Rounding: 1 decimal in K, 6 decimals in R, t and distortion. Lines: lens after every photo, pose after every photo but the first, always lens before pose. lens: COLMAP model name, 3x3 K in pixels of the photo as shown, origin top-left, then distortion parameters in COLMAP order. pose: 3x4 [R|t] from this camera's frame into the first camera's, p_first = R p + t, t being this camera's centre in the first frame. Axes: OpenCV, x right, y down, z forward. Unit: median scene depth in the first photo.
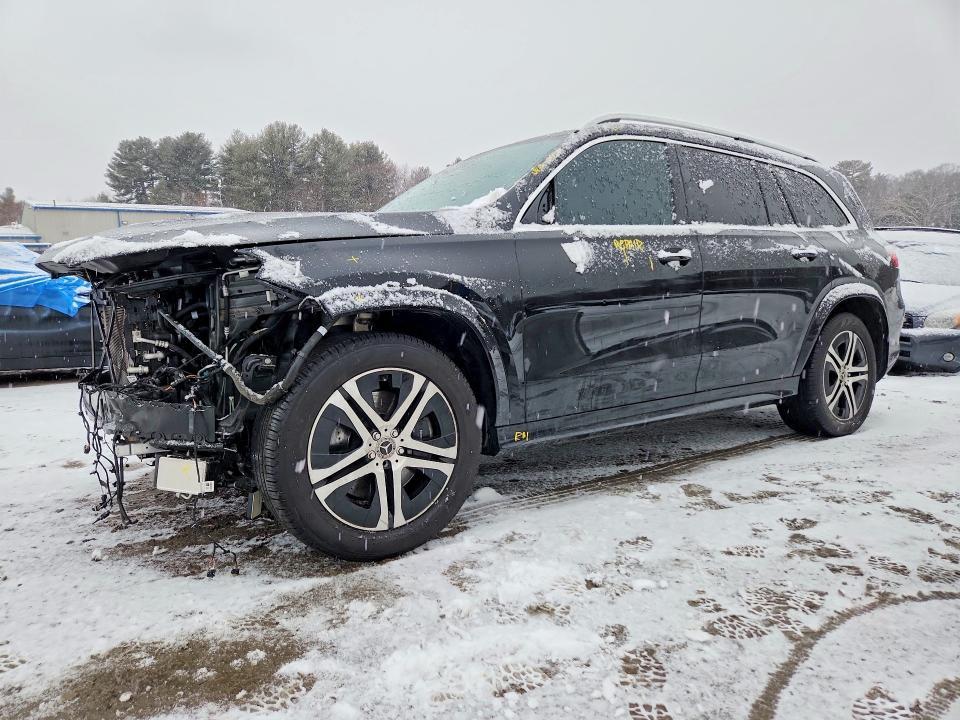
lens RADIAL K [[683.8, 0, 470.4], [0, 683.8, 360.2], [0, 0, 1]] dist [0.098871, -0.105718]
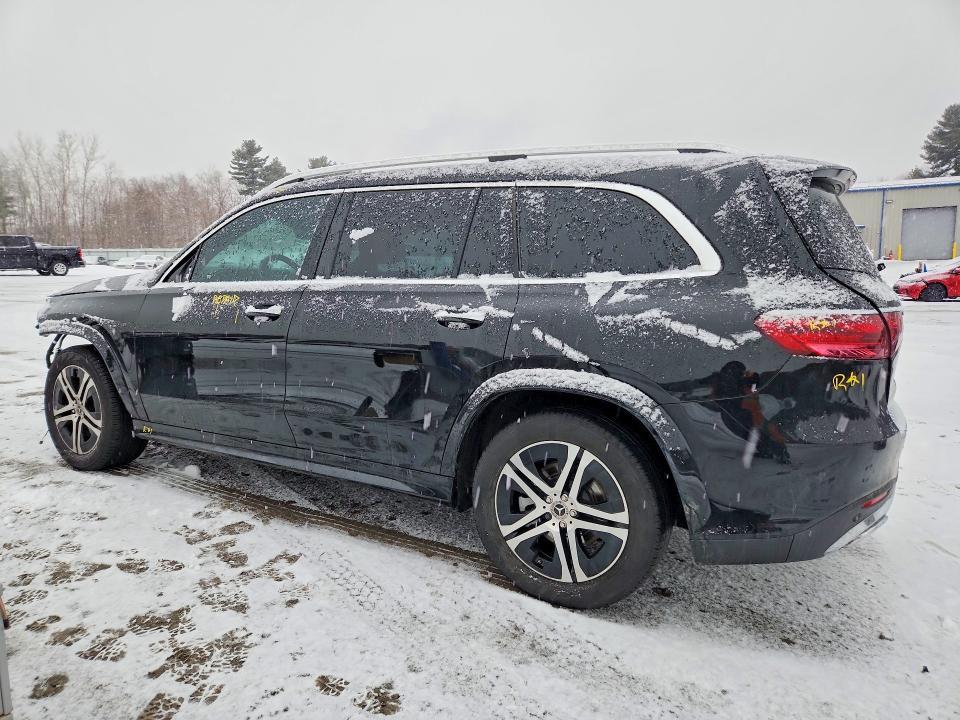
lens RADIAL K [[683.8, 0, 470.4], [0, 683.8, 360.2], [0, 0, 1]] dist [0.098871, -0.105718]
pose [[0.382824, 0.147343, -0.911995, 1.420907], [-0.109093, 0.987502, 0.113749, -0.236941], [0.917357, 0.055947, 0.394114, 0.896856]]
